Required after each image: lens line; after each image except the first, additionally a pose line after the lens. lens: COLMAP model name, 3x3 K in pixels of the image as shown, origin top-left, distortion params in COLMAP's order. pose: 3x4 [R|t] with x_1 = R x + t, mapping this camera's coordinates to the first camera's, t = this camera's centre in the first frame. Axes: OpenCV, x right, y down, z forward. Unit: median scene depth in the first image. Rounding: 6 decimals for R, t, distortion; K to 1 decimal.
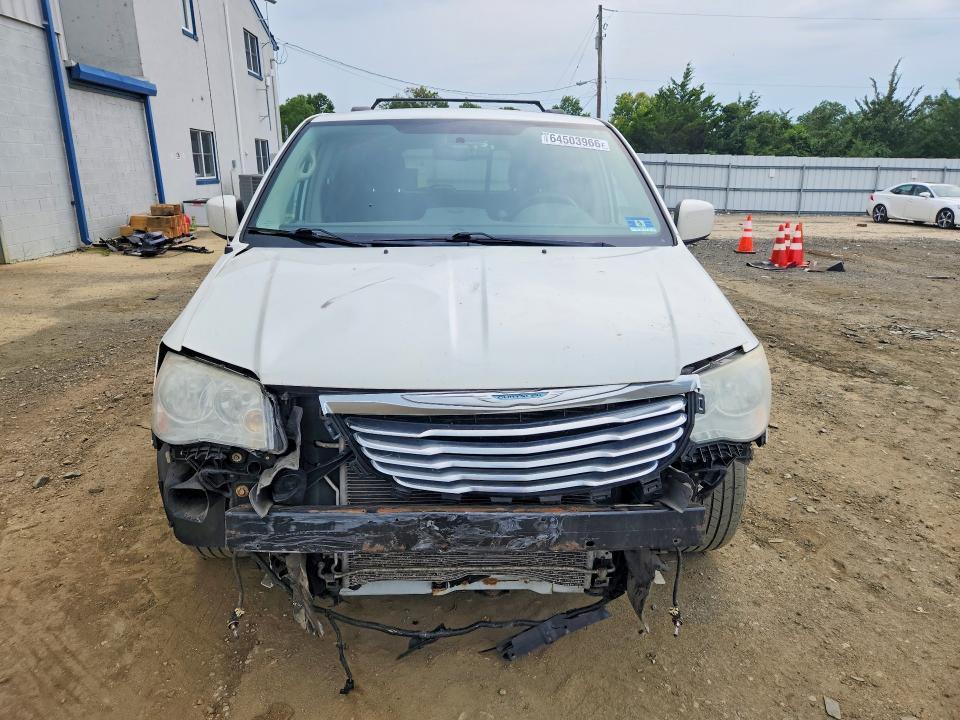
lens RADIAL K [[642.0, 0, 476.5], [0, 642.0, 362.9], [0, 0, 1]] dist [0.097750, -0.085117]
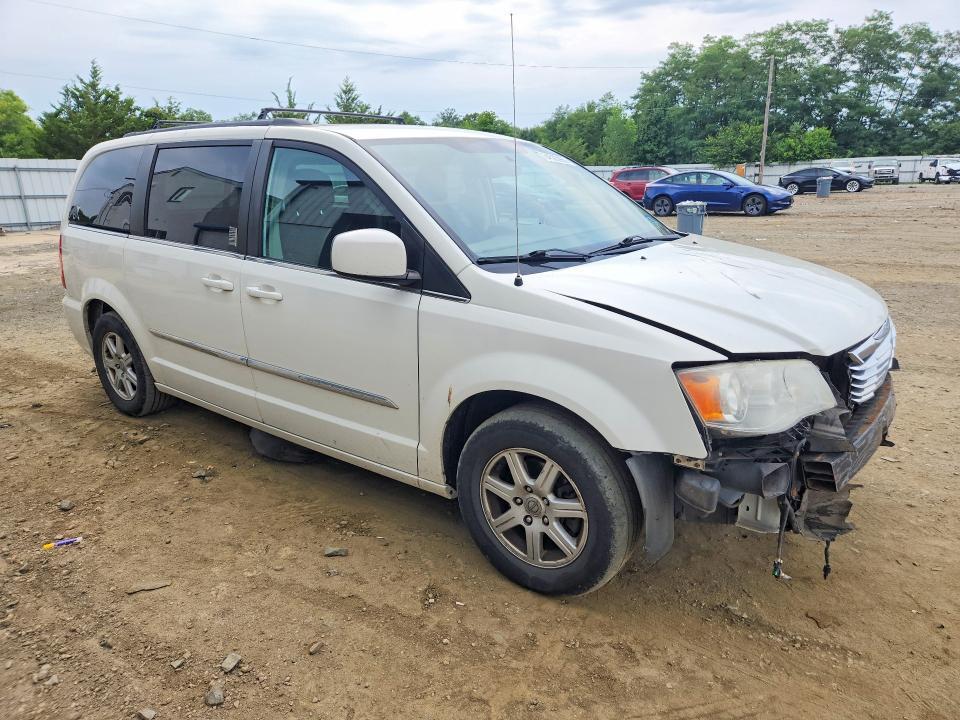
lens RADIAL K [[642.0, 0, 476.5], [0, 642.0, 362.9], [0, 0, 1]] dist [0.097750, -0.085117]
pose [[0.631964, -0.245202, 0.735185, -0.116729], [0.249742, 0.962457, 0.106324, -0.018014], [-0.733655, 0.116414, 0.669476, 0.044052]]
